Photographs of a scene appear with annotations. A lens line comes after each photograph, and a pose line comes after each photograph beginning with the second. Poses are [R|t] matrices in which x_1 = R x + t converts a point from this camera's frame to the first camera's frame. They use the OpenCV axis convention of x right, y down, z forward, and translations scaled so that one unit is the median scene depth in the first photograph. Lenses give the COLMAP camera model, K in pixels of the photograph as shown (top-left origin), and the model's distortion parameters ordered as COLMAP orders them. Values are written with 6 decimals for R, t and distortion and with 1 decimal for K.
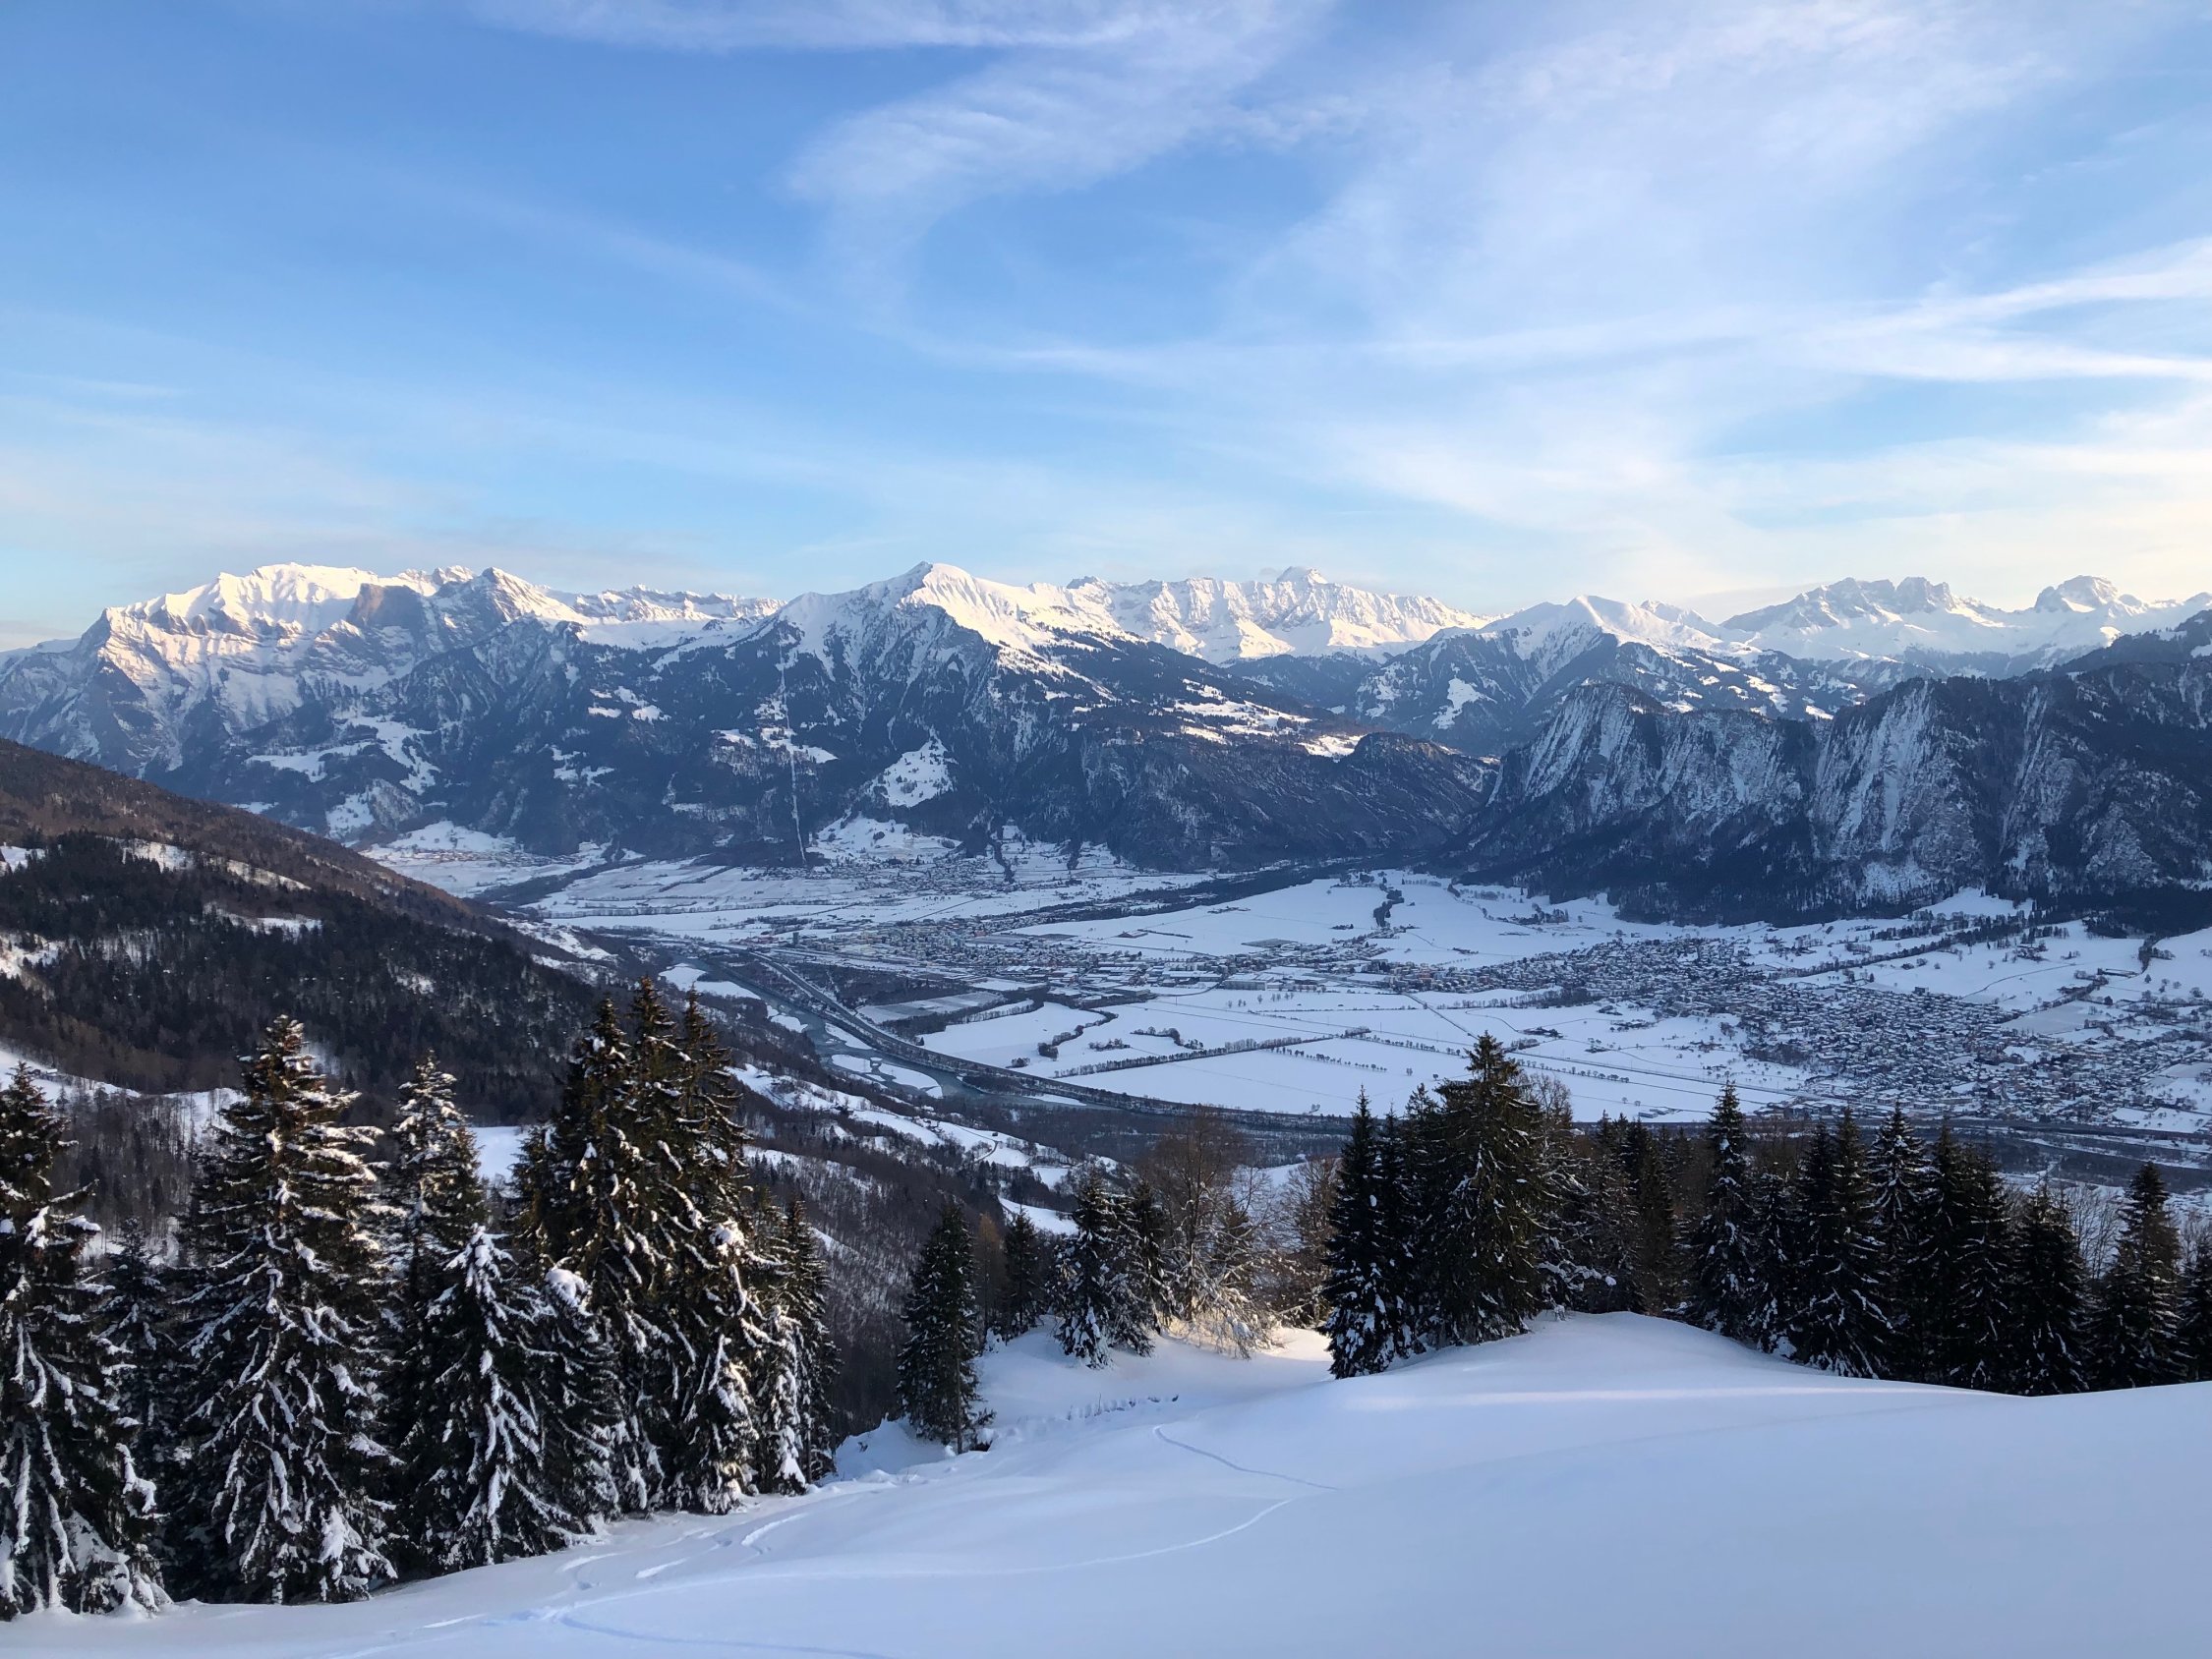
lens RADIAL K [[1855.4, 0, 1106.0], [0, 1855.4, 829.5], [0, 0, 1]] dist [0.104056, -0.105170]
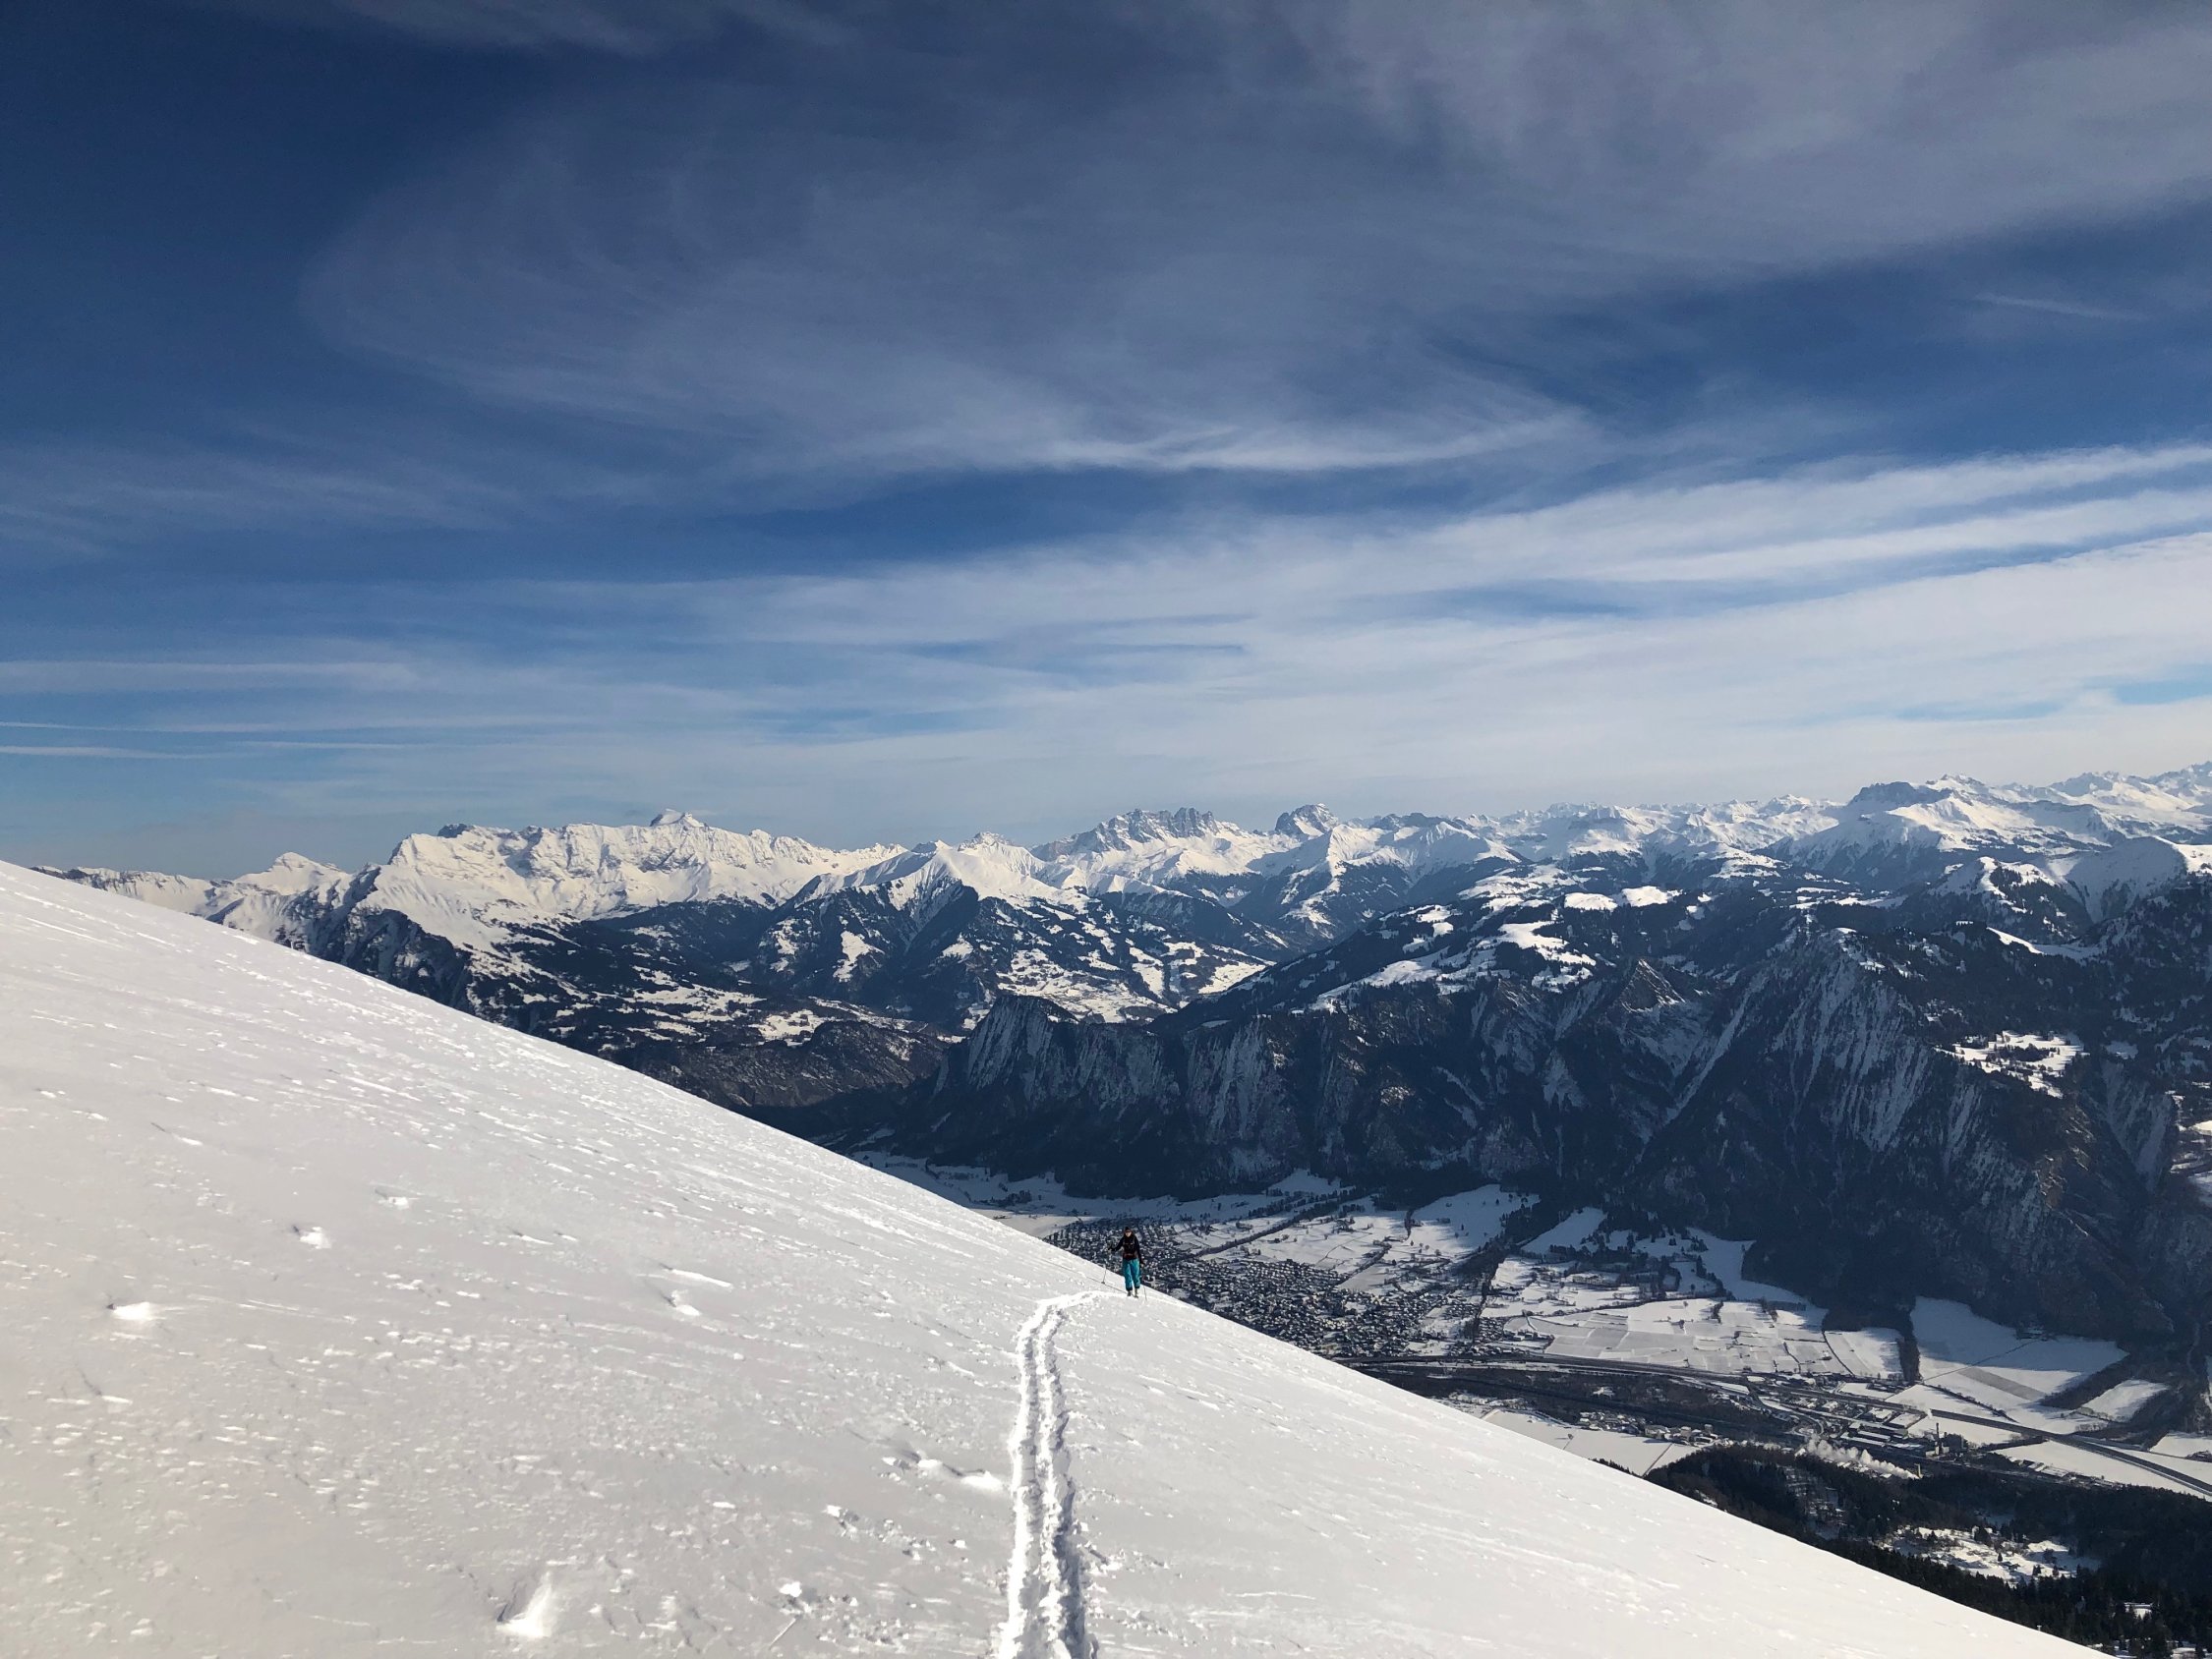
lens RADIAL K [[1855.4, 0, 1106.0], [0, 1855.4, 829.5], [0, 0, 1]] dist [0.104056, -0.105170]
pose [[0.931508, -0.020313, 0.363152, -0.114246], [0.052732, 0.995433, -0.079582, -0.065858], [-0.359877, 0.093281, 0.928325, -0.181735]]
